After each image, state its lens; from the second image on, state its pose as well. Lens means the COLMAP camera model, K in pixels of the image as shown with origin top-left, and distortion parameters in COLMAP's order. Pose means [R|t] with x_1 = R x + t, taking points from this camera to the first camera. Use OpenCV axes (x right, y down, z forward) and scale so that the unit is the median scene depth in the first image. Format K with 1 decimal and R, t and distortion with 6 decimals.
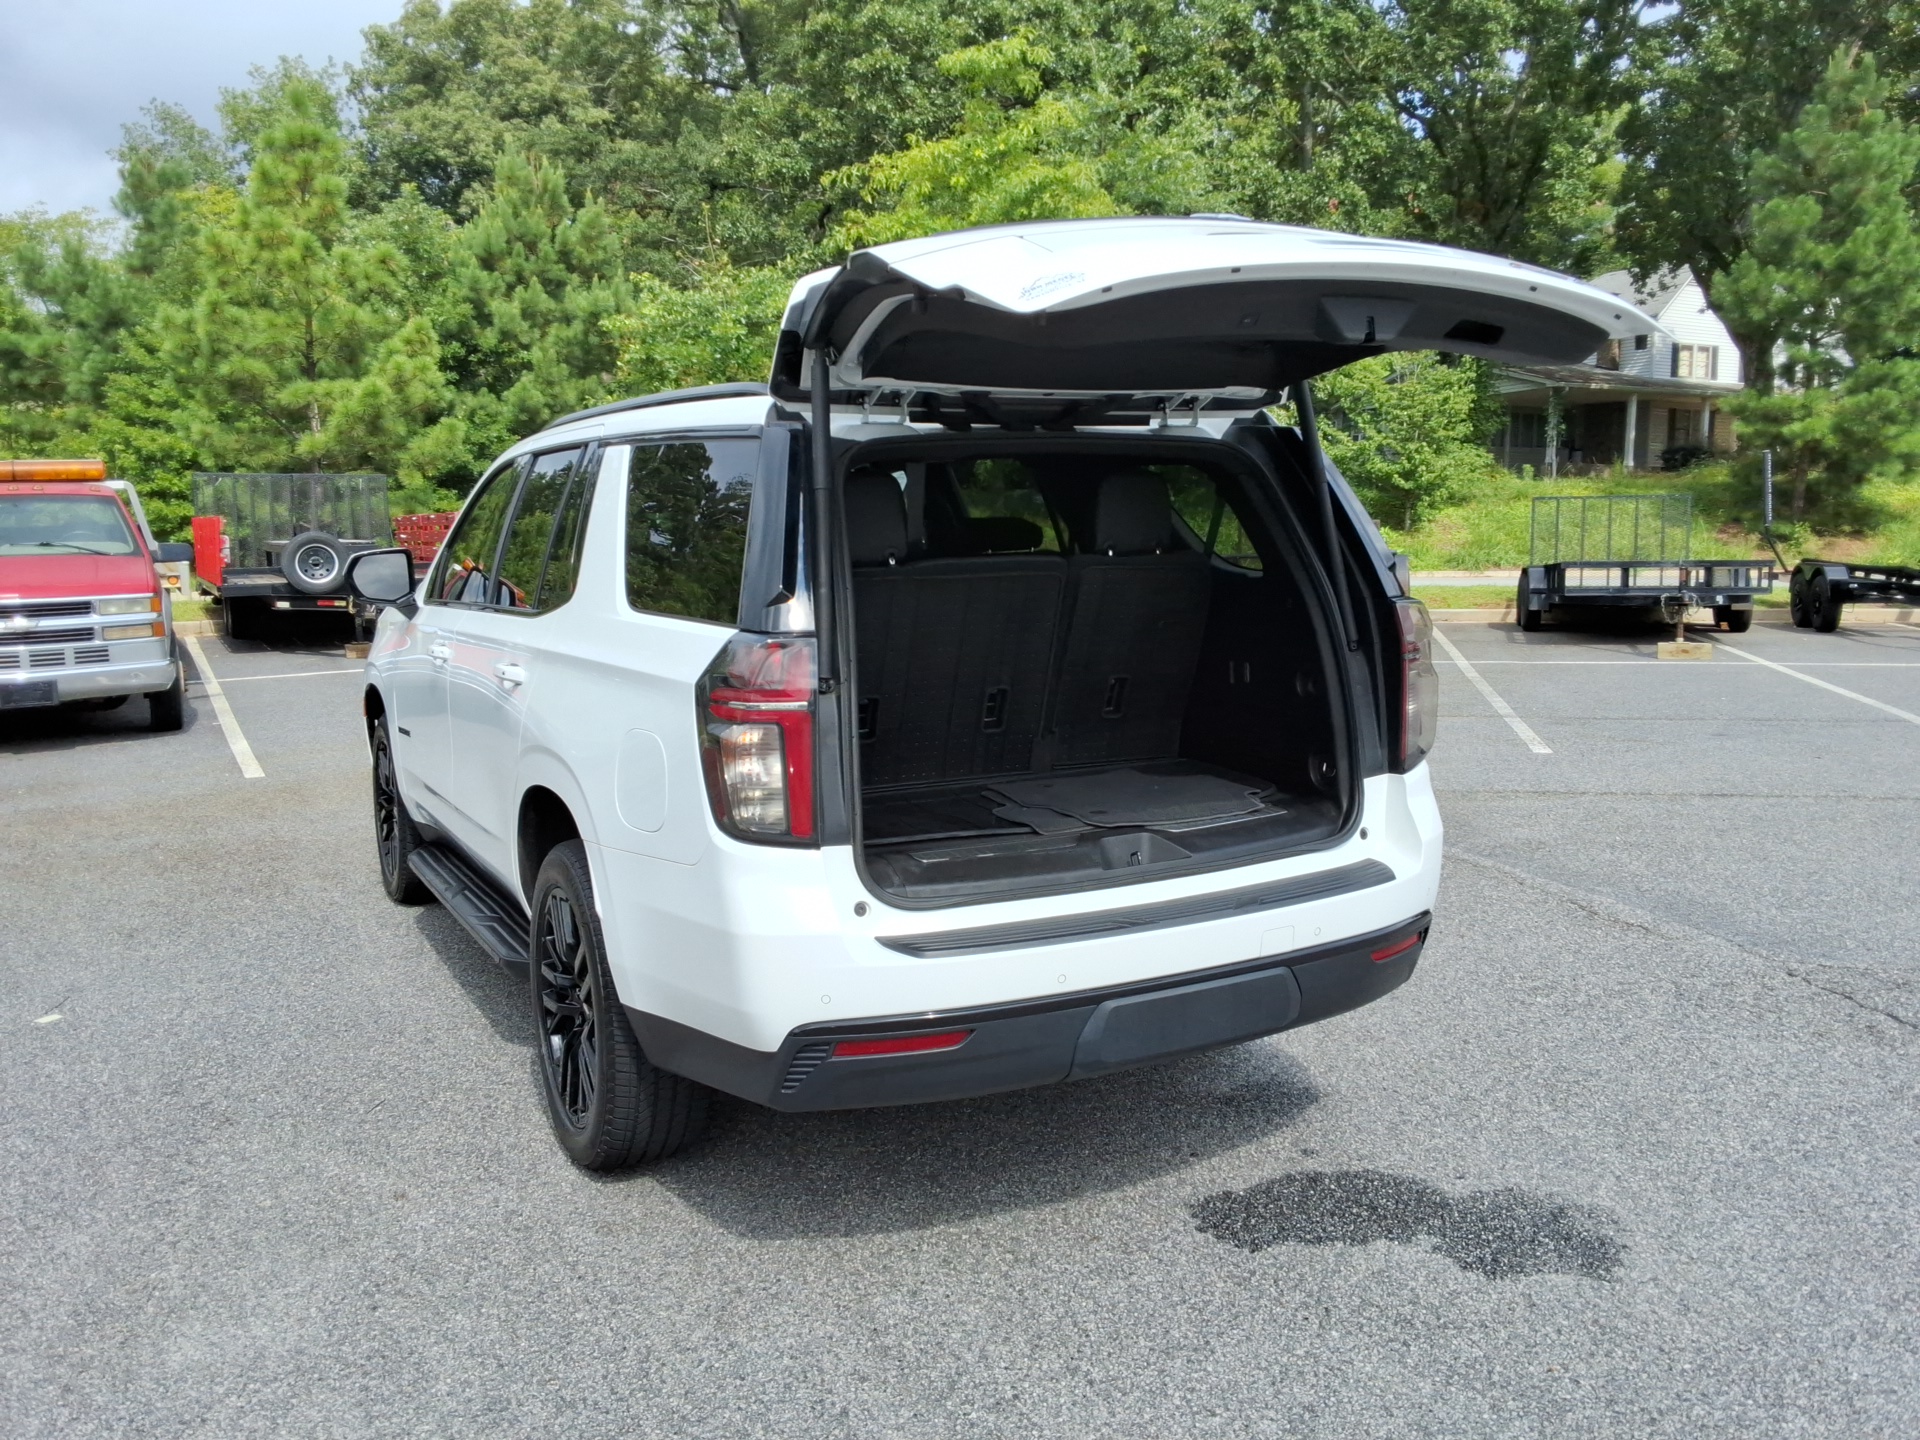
lens RADIAL K [[1544.7, 0, 976.2], [0, 1544.7, 694.2], [0, 0, 1]] dist [0.107807, -0.176241]
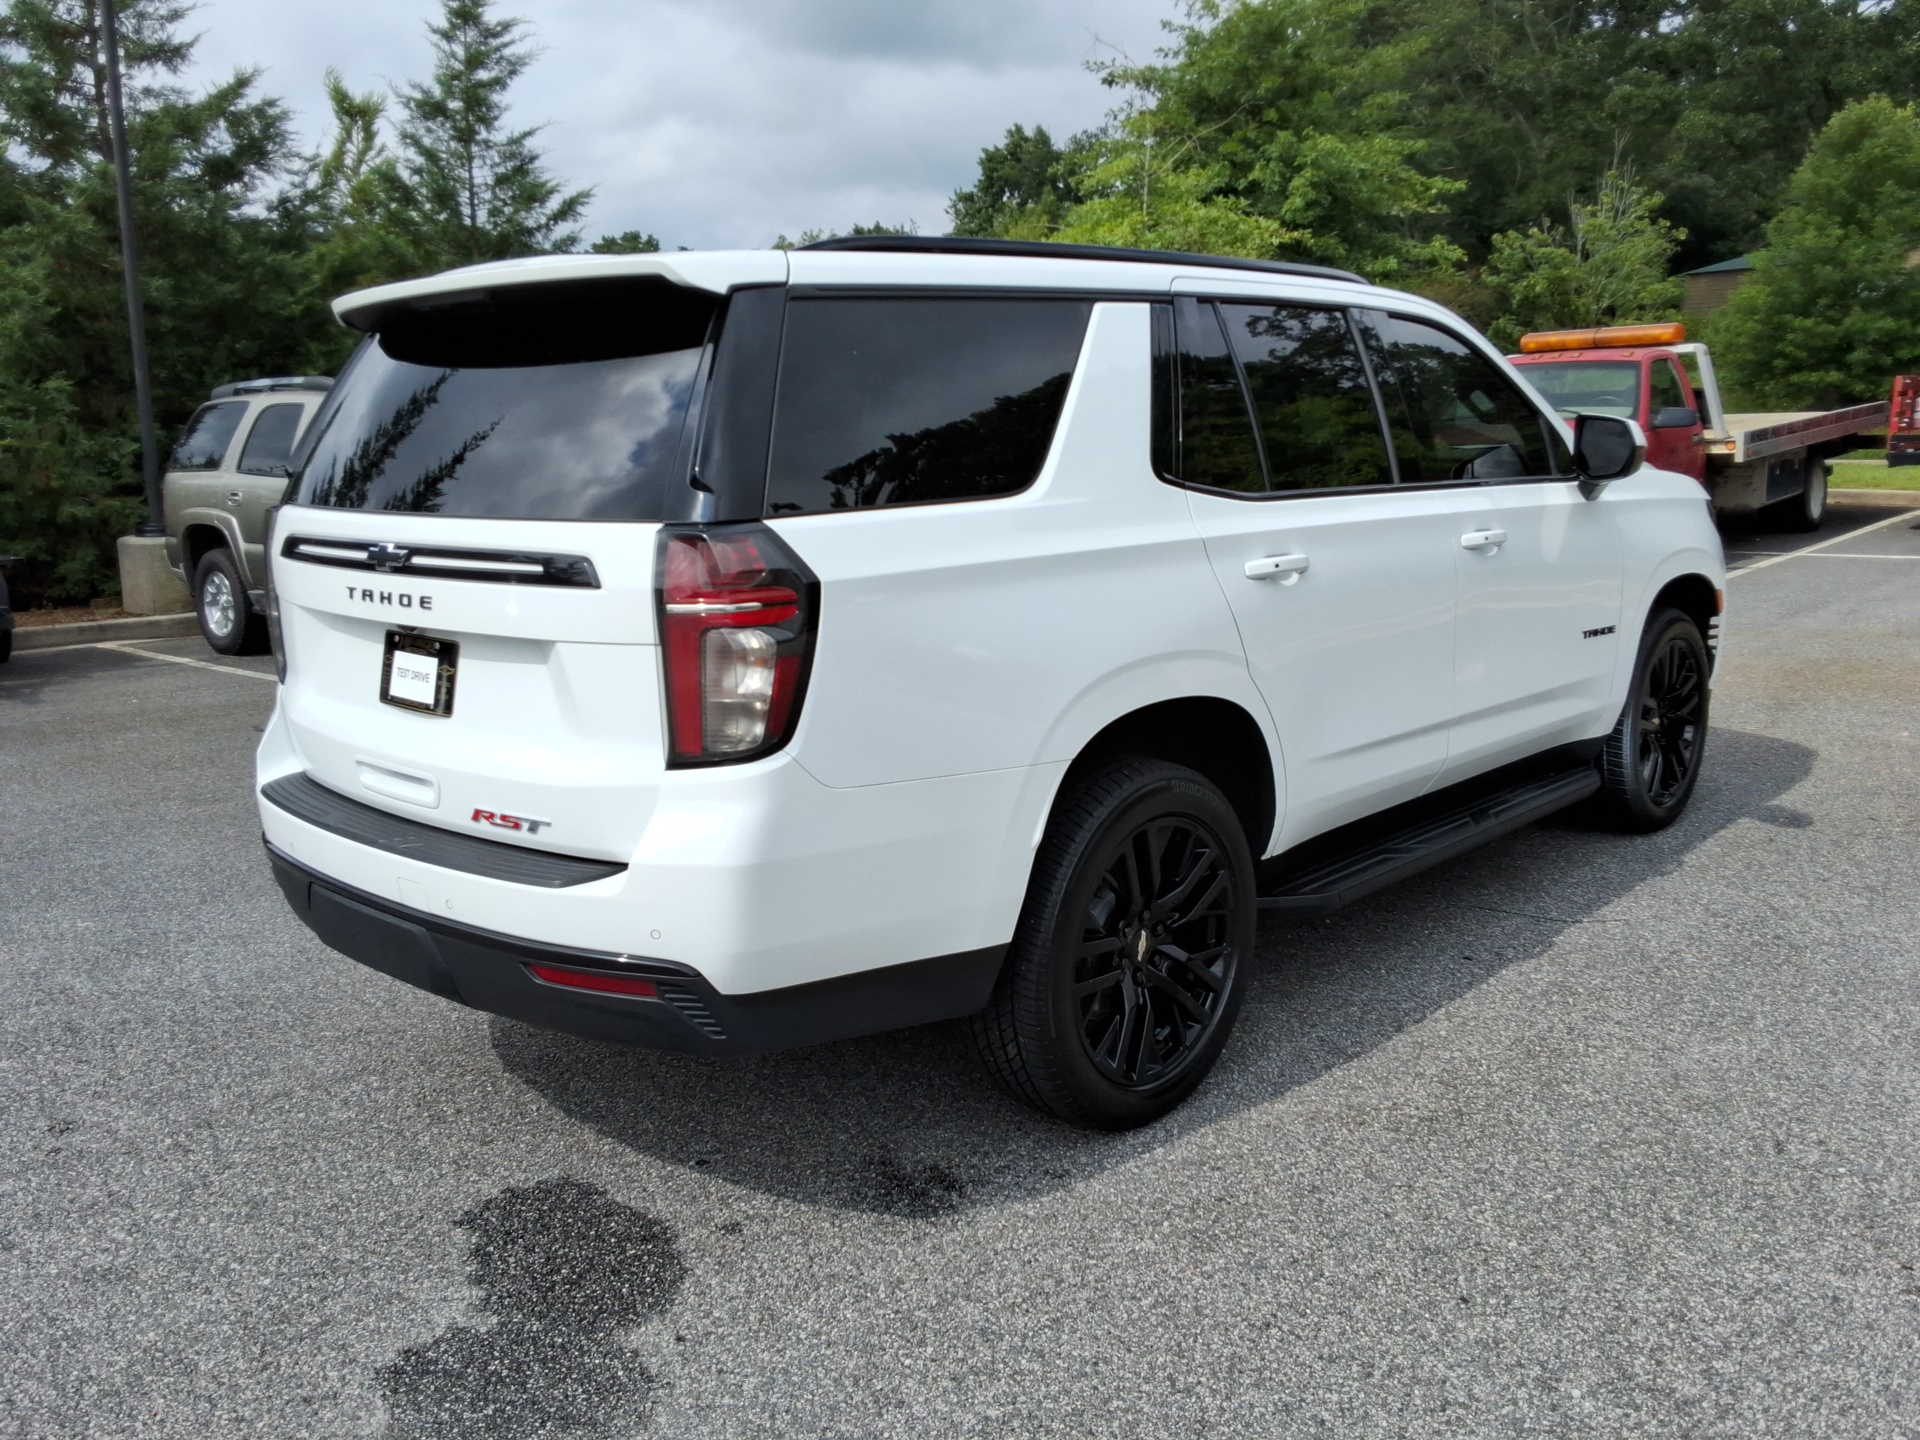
lens RADIAL K [[1544.7, 0, 976.1], [0, 1544.7, 703.3], [0, 0, 1]] dist [0.107807, -0.176241]
pose [[0.318285, 0.183713, -0.930024, 0.164728], [-0.093473, 0.982344, 0.162059, -0.018357], [0.943376, 0.035351, 0.329837, 0.149672]]
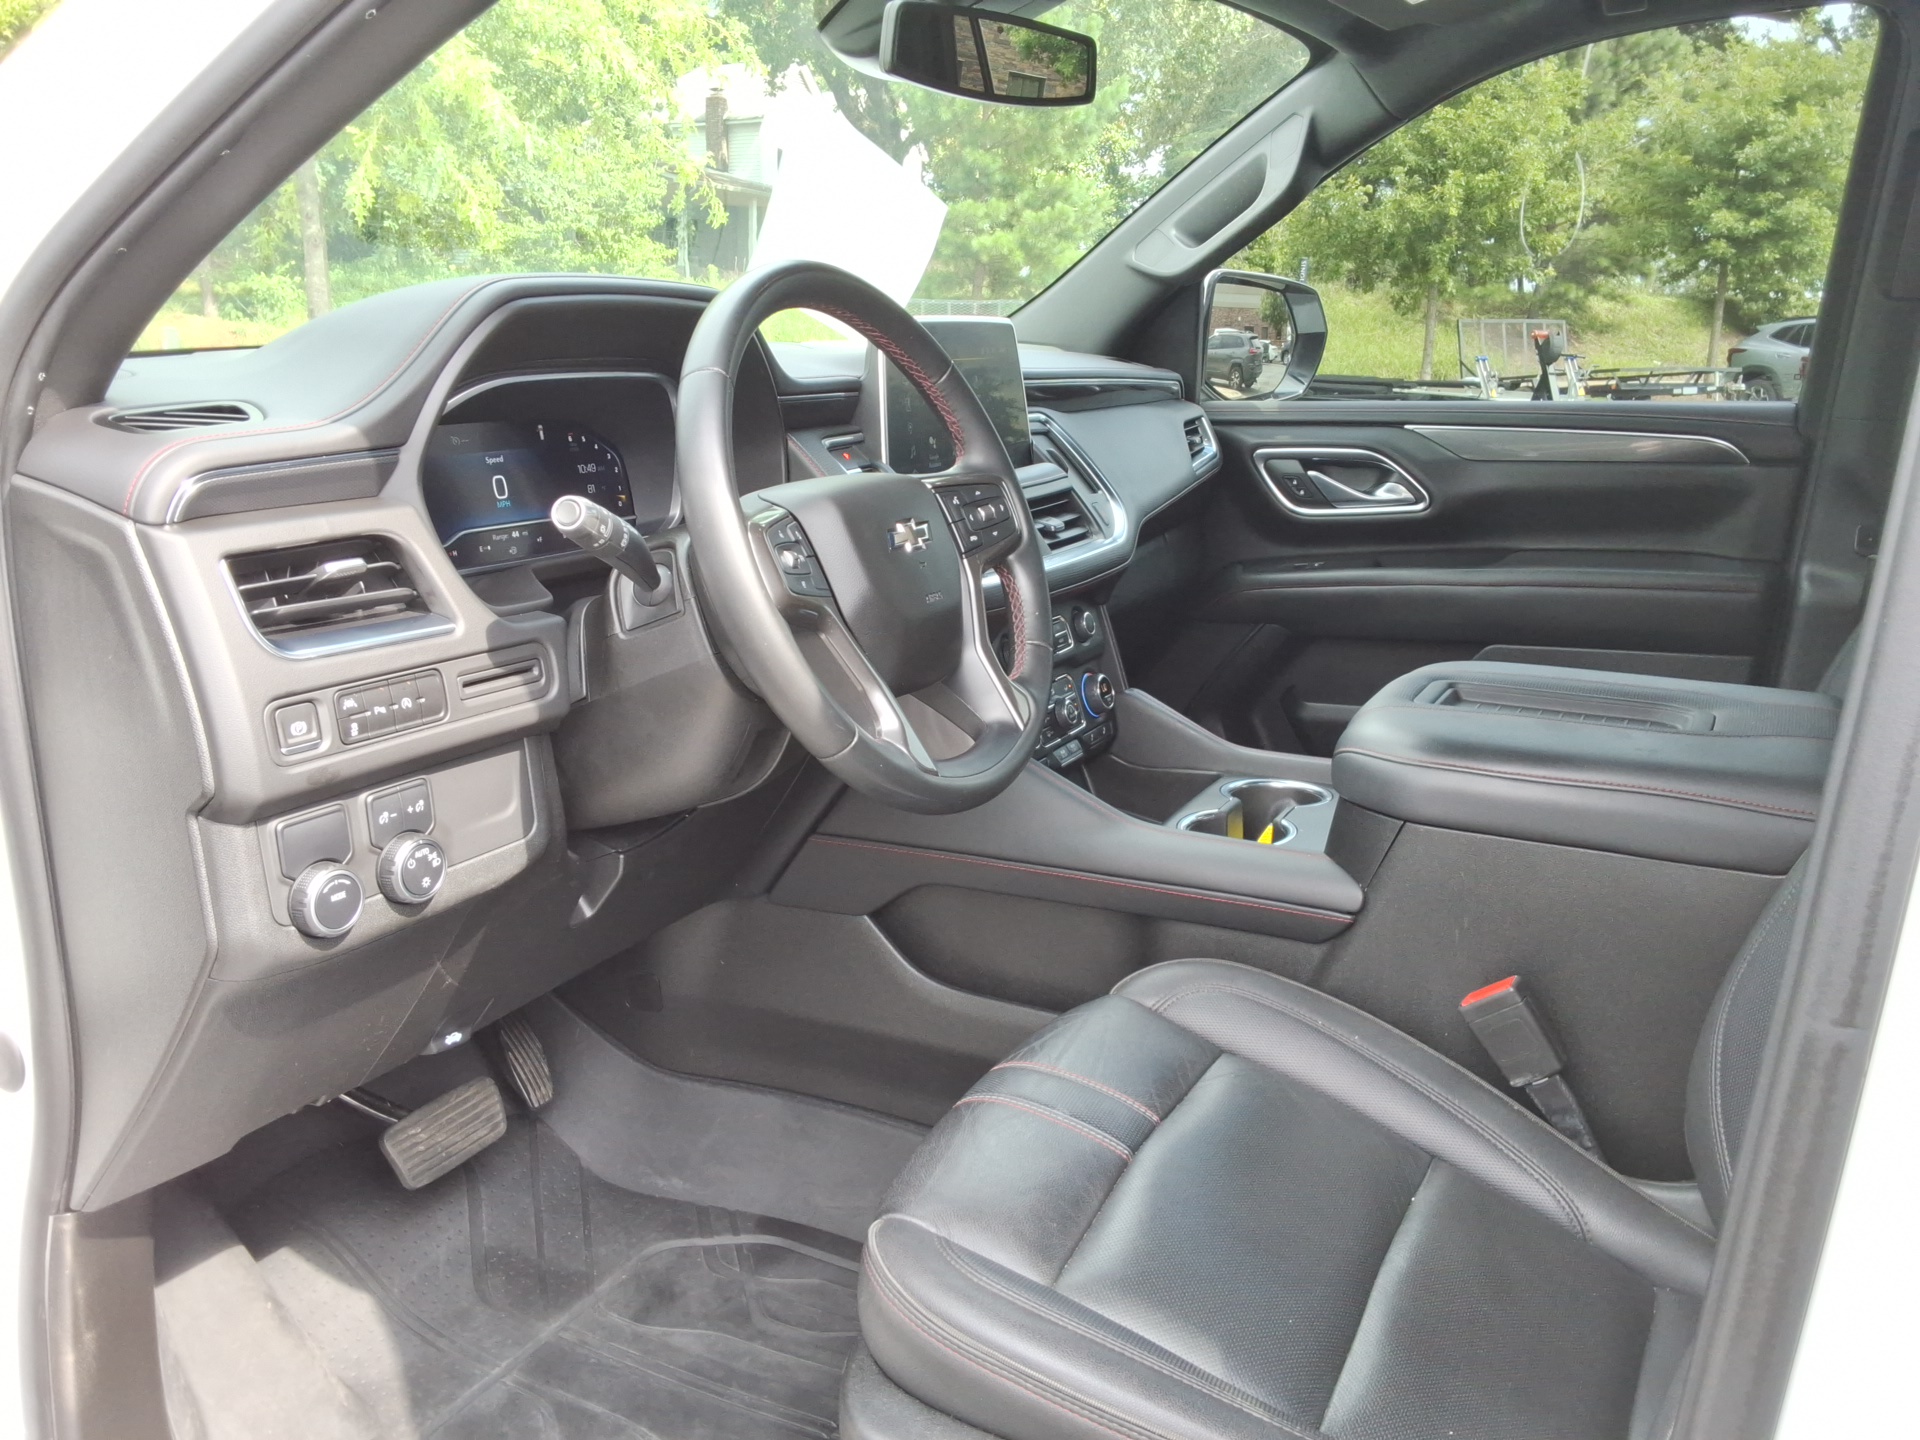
lens RADIAL K [[1544.7, 0, 958.4], [0, 1544.7, 685.8], [0, 0, 1]] dist [0.107807, -0.176241]
pose [[0.829496, -0.101775, 0.549162, -0.094167], [0.037993, 0.991261, 0.126323, -0.016356], [-0.557219, -0.083920, 0.826114, 0.221052]]
